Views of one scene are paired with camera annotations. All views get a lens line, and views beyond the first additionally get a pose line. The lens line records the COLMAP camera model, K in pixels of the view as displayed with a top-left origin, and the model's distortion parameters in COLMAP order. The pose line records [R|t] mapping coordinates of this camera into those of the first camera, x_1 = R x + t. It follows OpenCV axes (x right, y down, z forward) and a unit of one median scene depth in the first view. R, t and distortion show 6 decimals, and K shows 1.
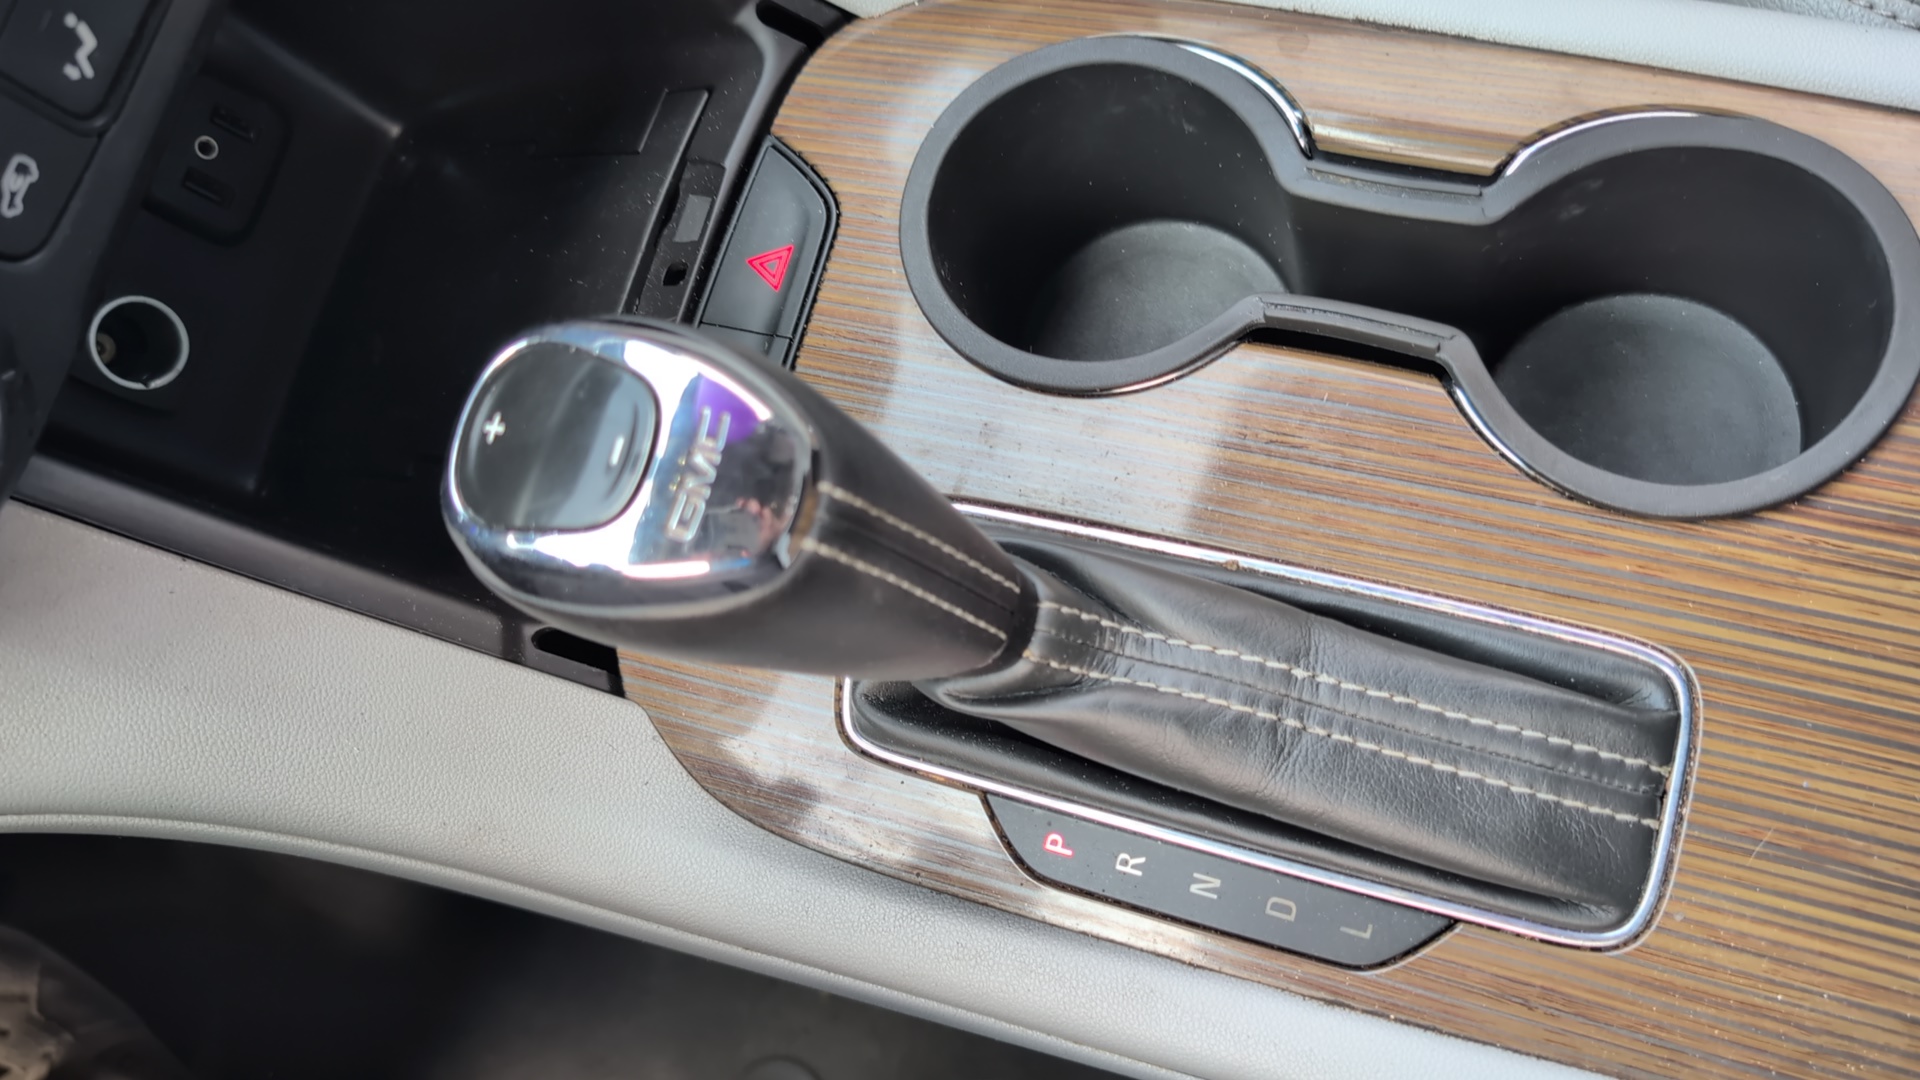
lens RADIAL K [[1588.3, 0, 960.1], [0, 1588.3, 558.3], [0, 0, 1]] dist [0.003414, -0.017408]
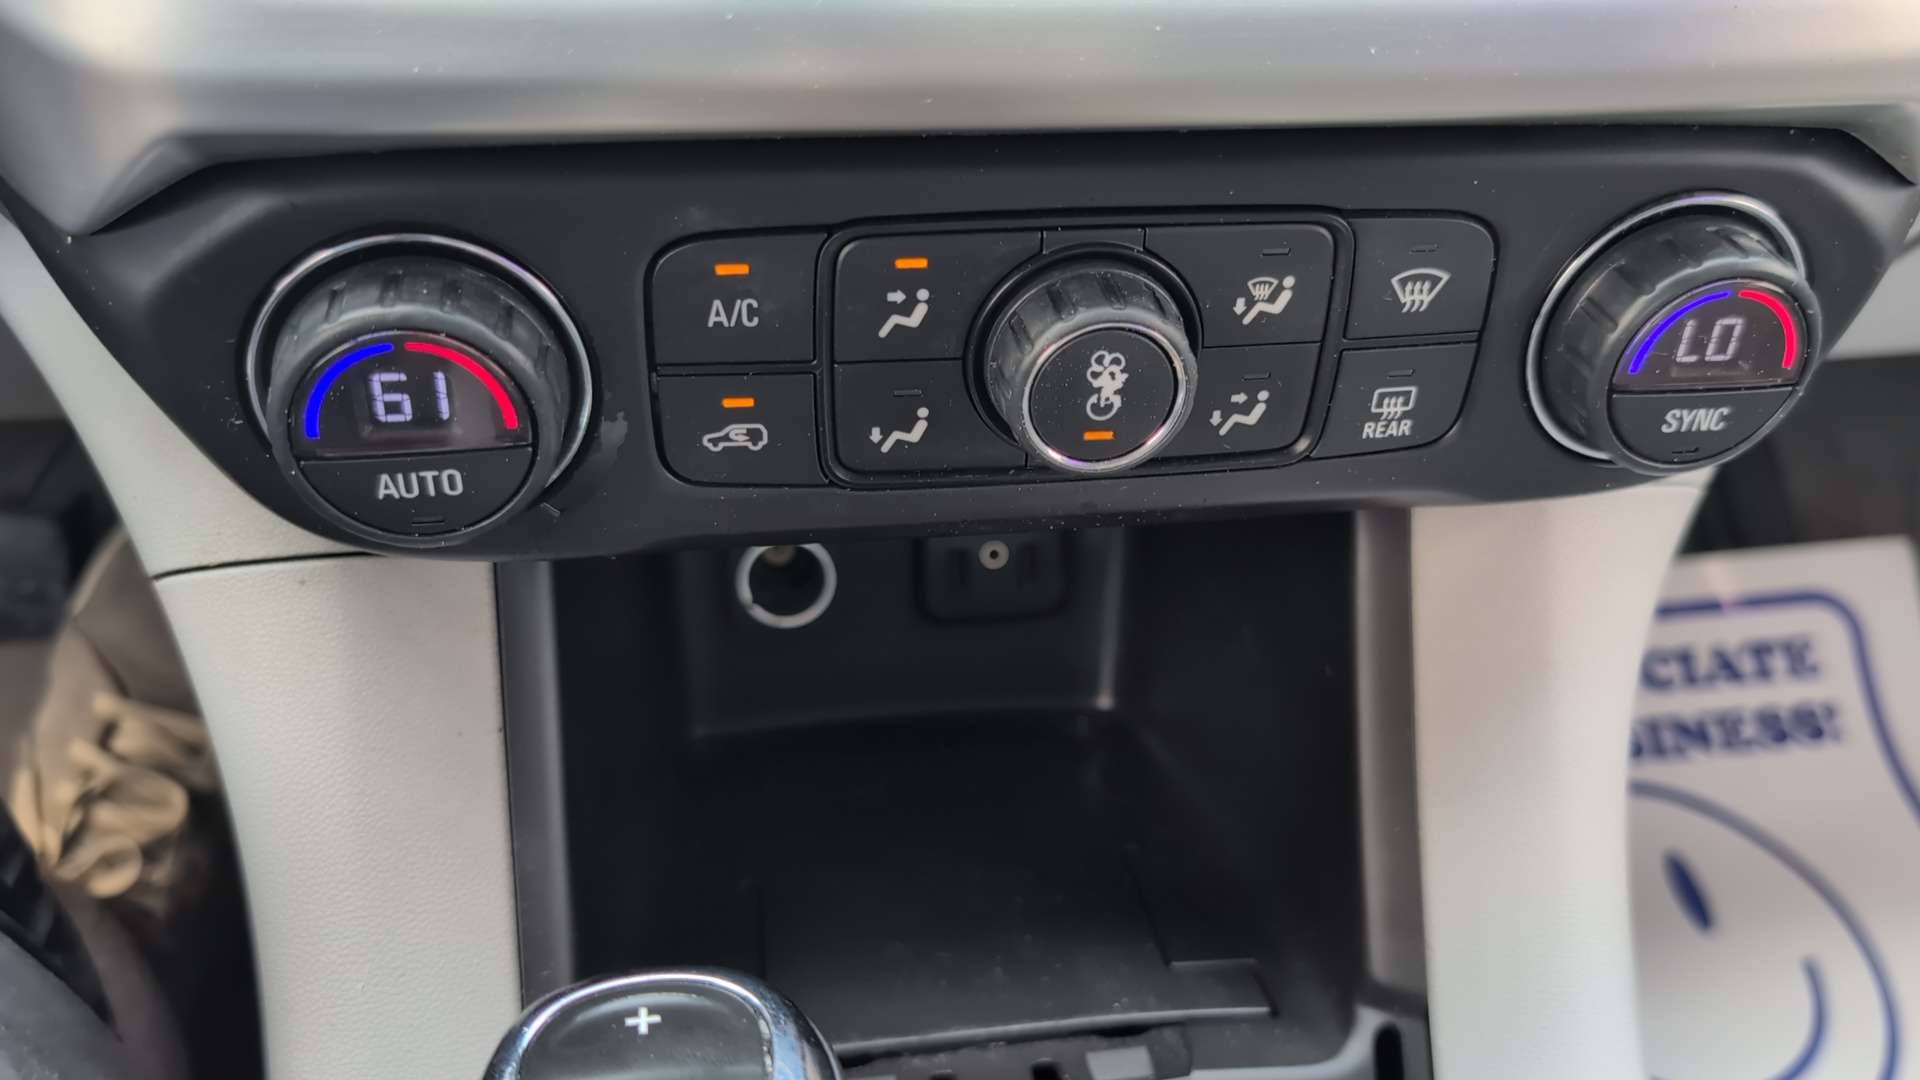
lens RADIAL K [[1588.3, 0, 960.1], [0, 1588.3, 558.3], [0, 0, 1]] dist [0.003414, -0.017408]
pose [[0.397986, 0.798322, -0.451983, -0.054350], [-0.912104, 0.397154, -0.101657, -0.227001], [0.098352, 0.452714, 0.886215, 0.201192]]
